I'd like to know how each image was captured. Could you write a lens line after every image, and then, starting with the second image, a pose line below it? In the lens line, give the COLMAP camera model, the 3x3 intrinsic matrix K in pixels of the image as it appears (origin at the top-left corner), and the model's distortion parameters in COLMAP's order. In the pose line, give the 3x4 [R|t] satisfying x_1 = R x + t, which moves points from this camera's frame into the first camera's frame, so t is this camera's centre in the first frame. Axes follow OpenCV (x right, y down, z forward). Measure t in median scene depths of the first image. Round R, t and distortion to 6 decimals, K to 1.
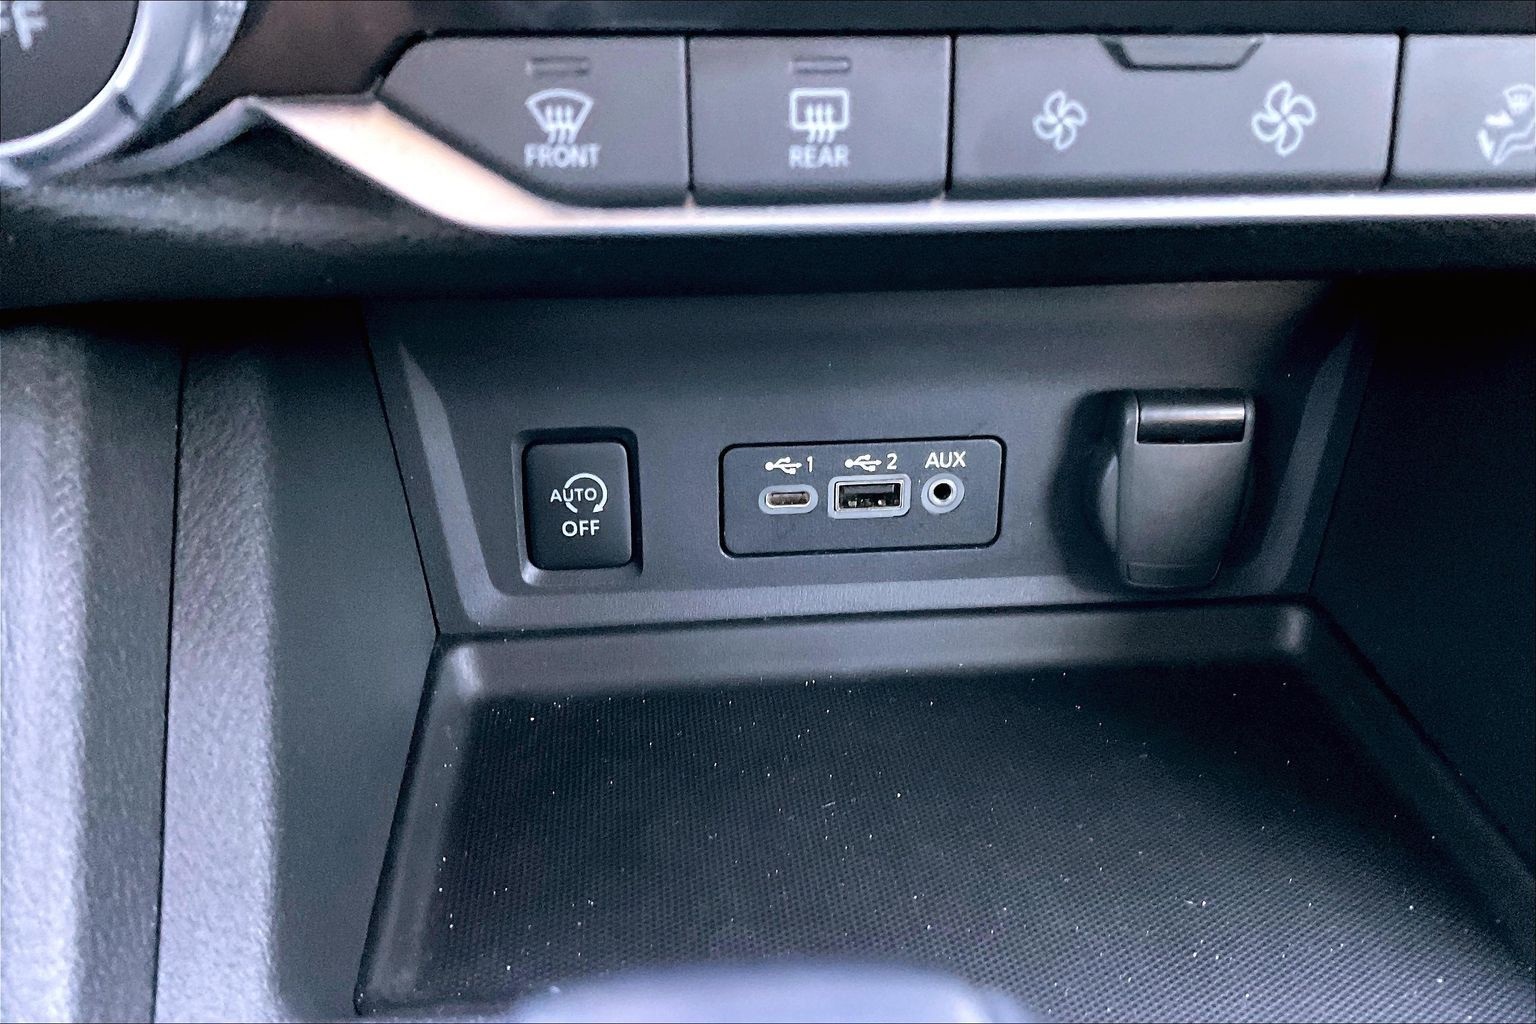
lens RADIAL K [[1278.3, 0, 759.4], [0, 1278.3, 524.6], [0, 0, 1]] dist [0.097875, -0.198458]
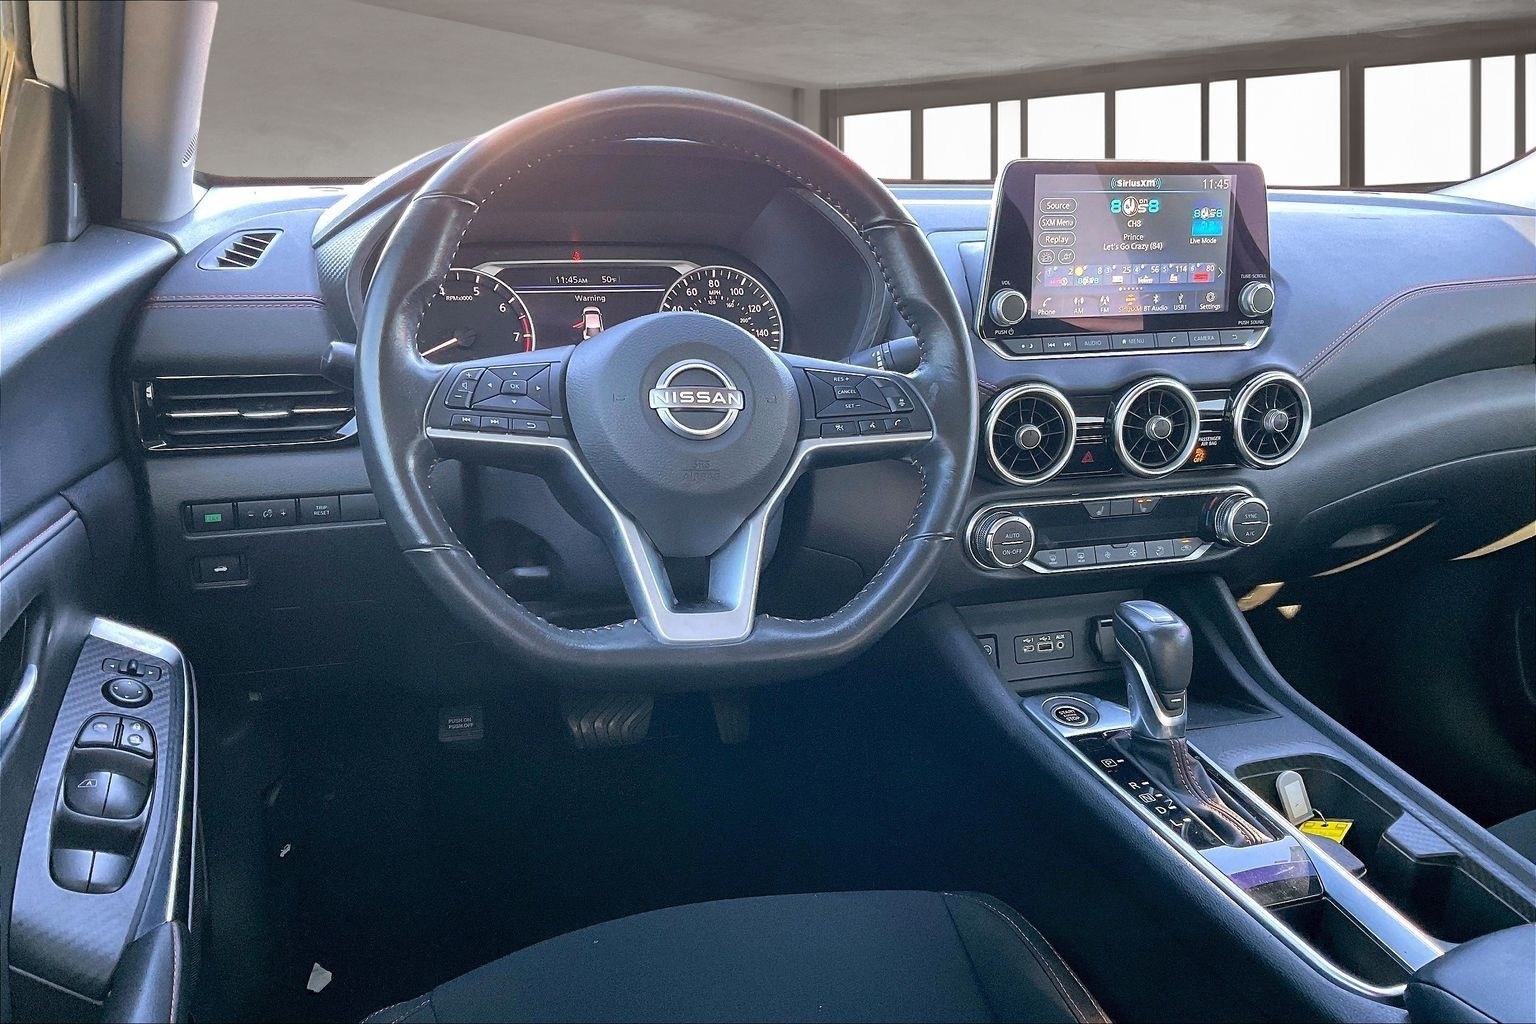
lens RADIAL K [[1278.3, 0, 770.1], [0, 1278.3, 513.4], [0, 0, 1]] dist [0.097875, -0.198458]
pose [[0.970015, -0.065629, 0.234017, -1.818040], [0.151396, 0.916391, -0.370550, 1.040239], [-0.190132, 0.394868, 0.898849, -2.920784]]
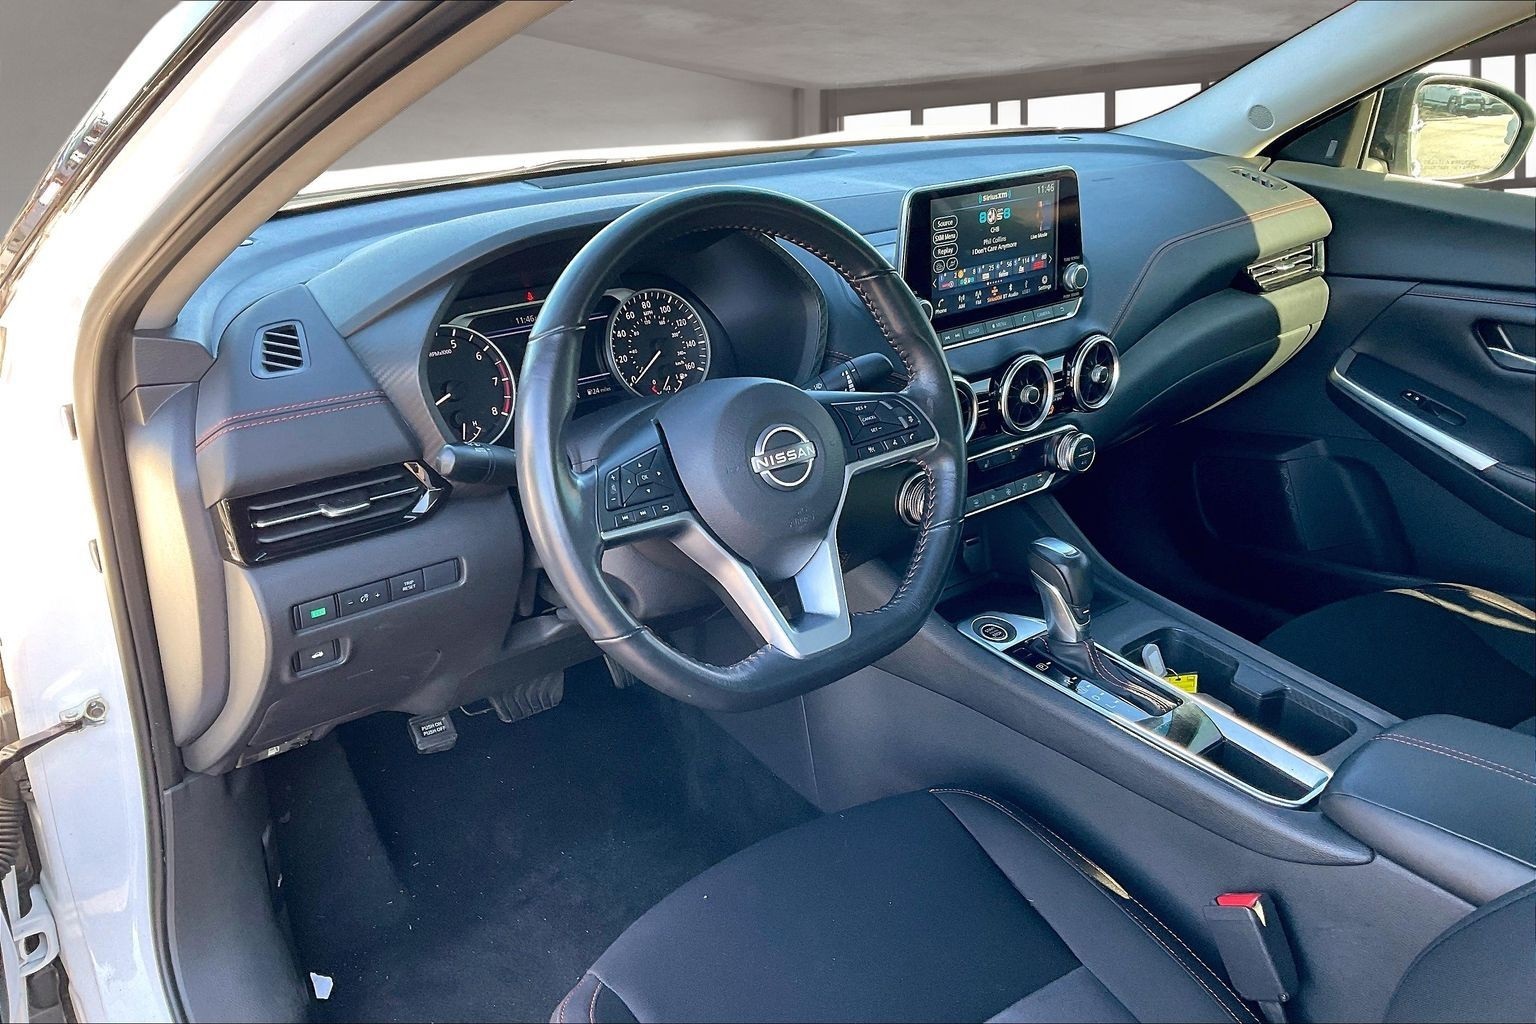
lens RADIAL K [[1278.3, 0, 776.3], [0, 1278.3, 516.6], [0, 0, 1]] dist [0.097875, -0.198458]
pose [[0.820480, -0.237081, 0.520196, -3.158440], [0.370503, 0.913503, -0.168045, 0.429542], [-0.435361, 0.330612, 0.837351, -3.245156]]
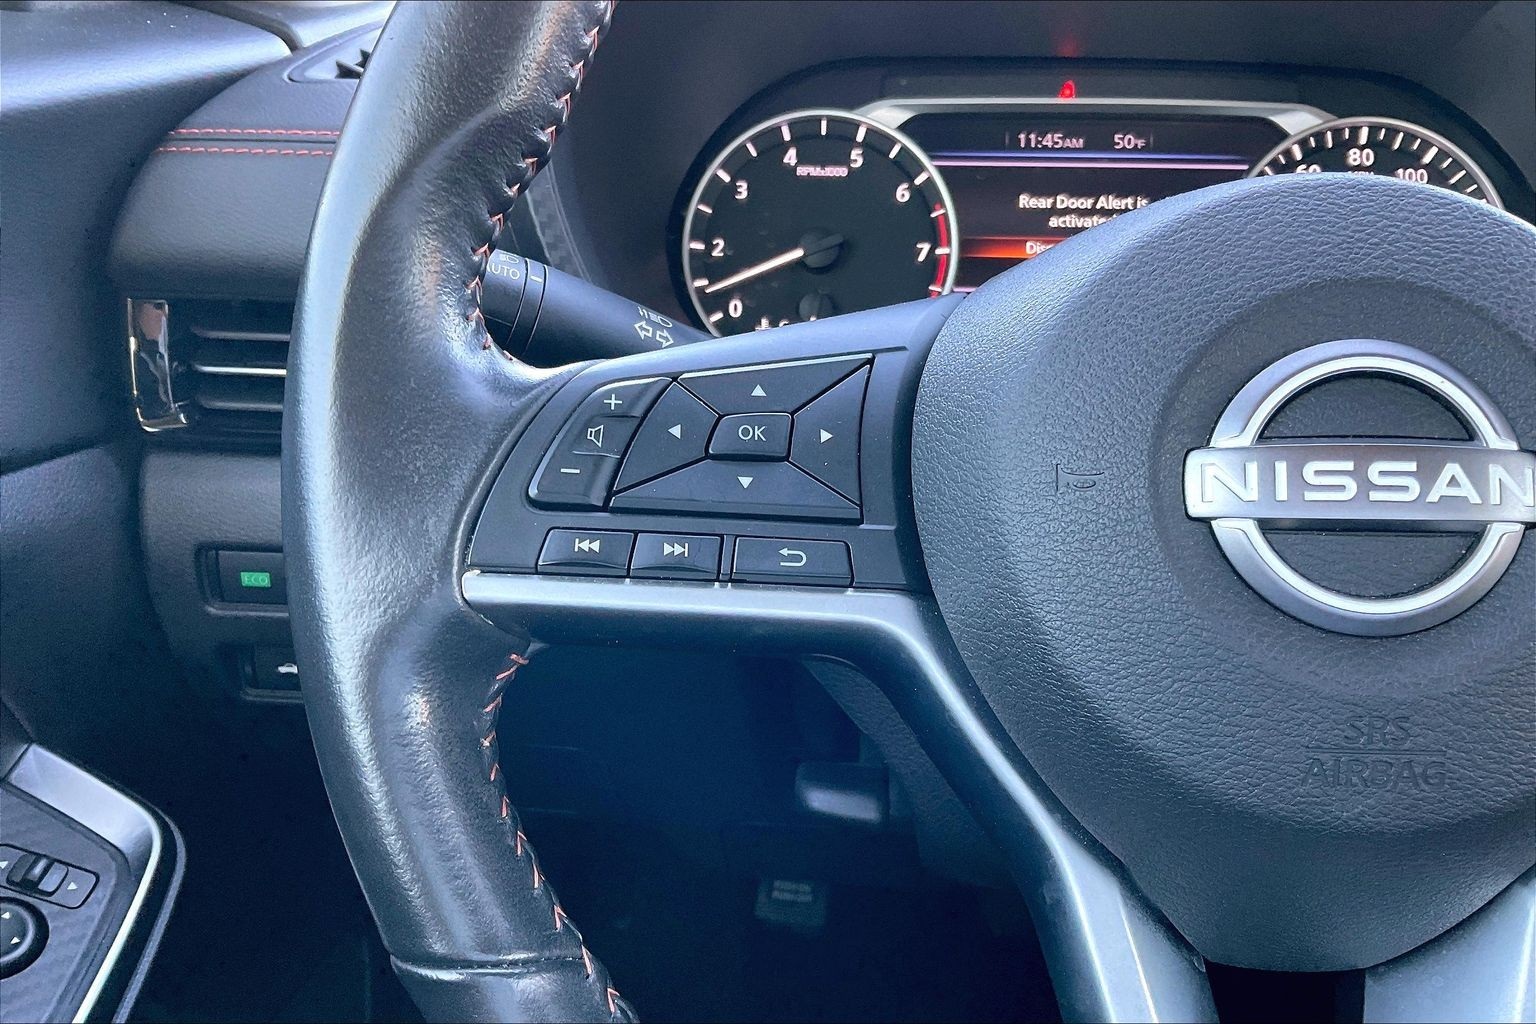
lens RADIAL K [[1278.3, 0, 767.0], [0, 1278.3, 511.2], [0, 0, 1]] dist [0.097875, -0.198458]
pose [[0.986813, 0.051172, -0.153561, -1.527643], [-0.100634, 0.937030, -0.334436, 0.026694], [0.126778, 0.345479, 0.929823, -1.180639]]
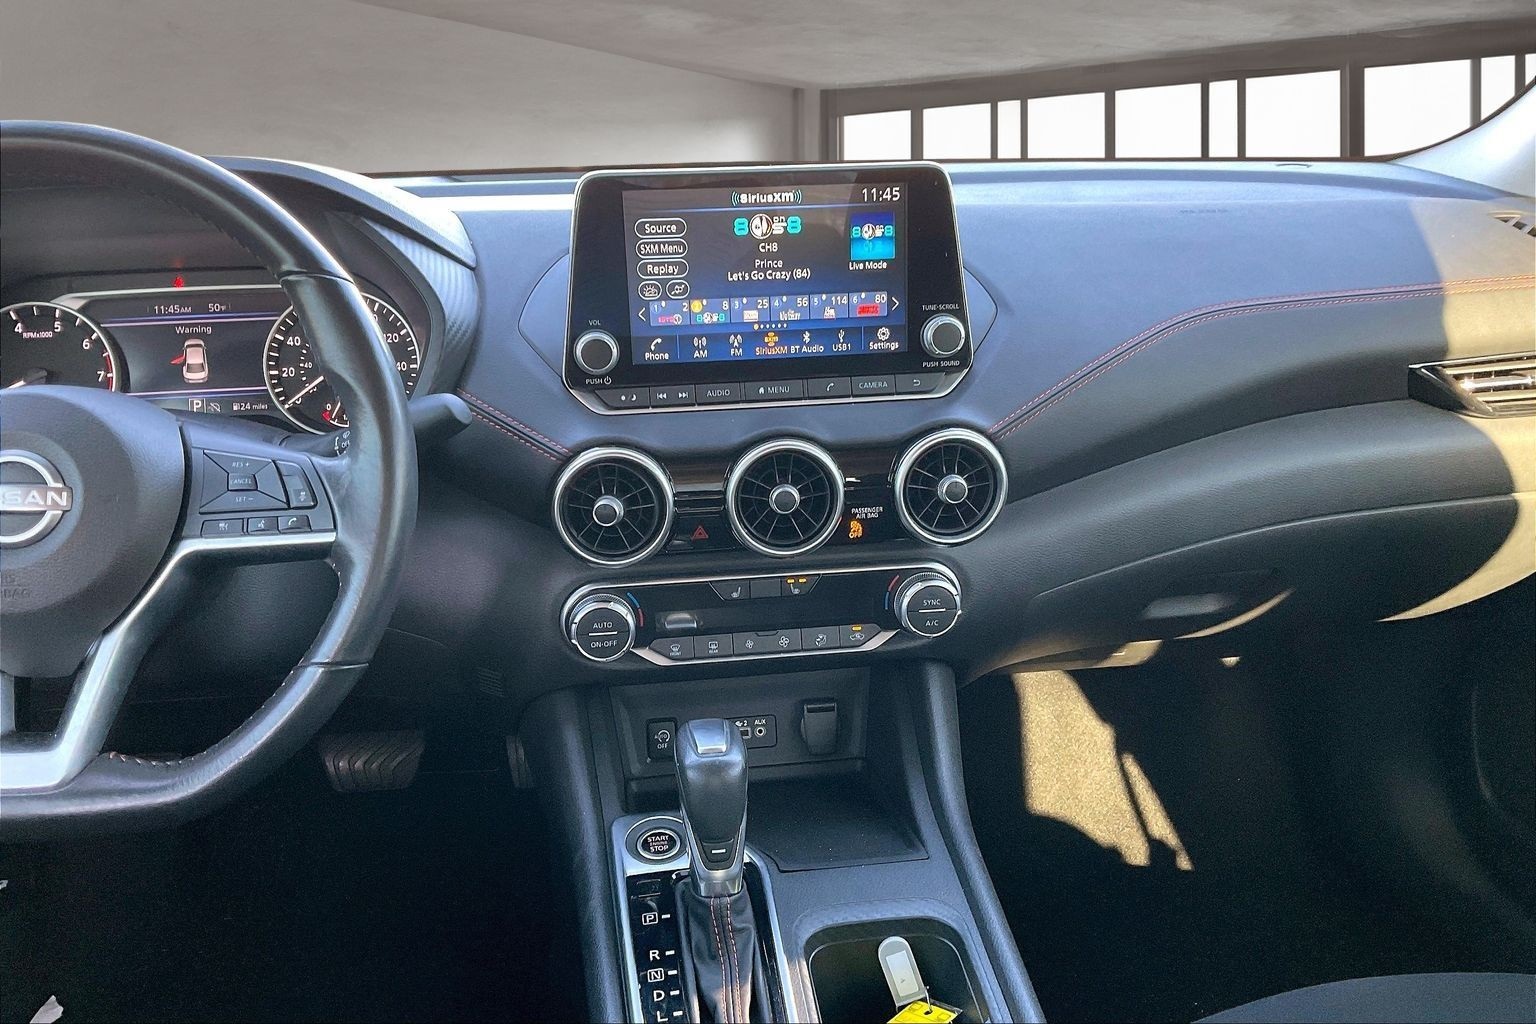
lens RADIAL K [[1278.3, 0, 782.1], [0, 1278.3, 505.8], [0, 0, 1]] dist [0.097875, -0.198458]
pose [[0.997445, -0.050172, 0.050865, 0.052749], [0.064708, 0.936195, -0.345472, 0.653546], [-0.030286, 0.347881, 0.937049, -2.716030]]
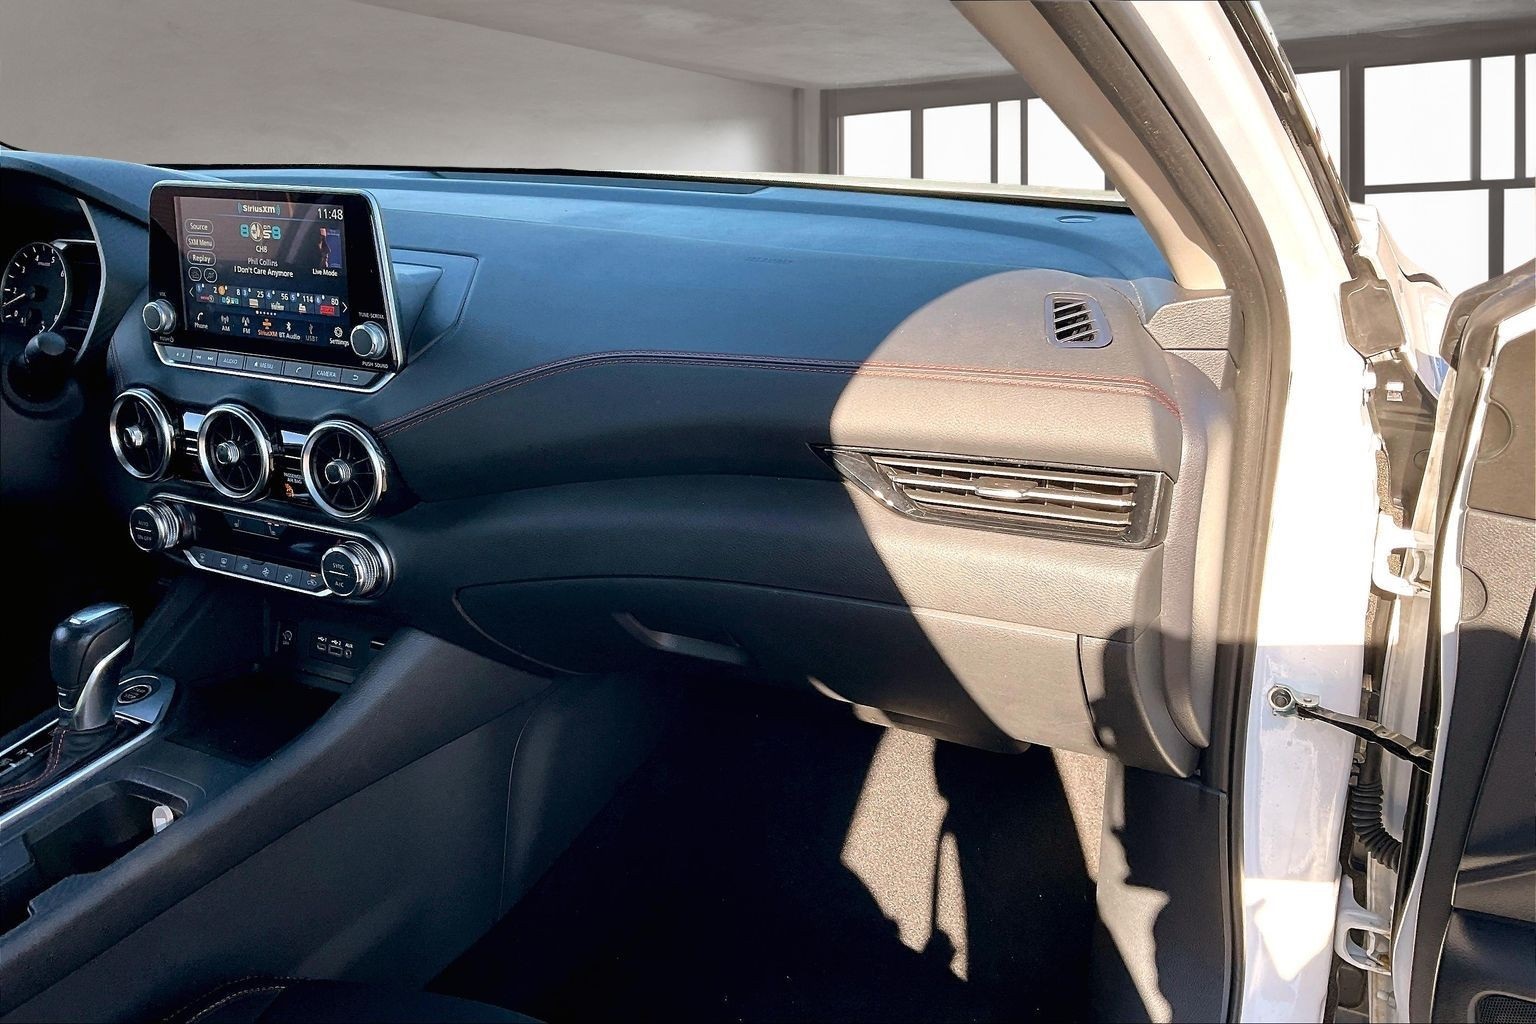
lens RADIAL K [[1278.3, 0, 735.2], [0, 1278.3, 500.4], [0, 0, 1]] dist [0.097875, -0.198458]
pose [[0.841504, 0.151674, -0.518524, 3.536555], [-0.320396, 0.912891, -0.252936, 0.184806], [0.434992, 0.378980, 0.816797, -2.250728]]
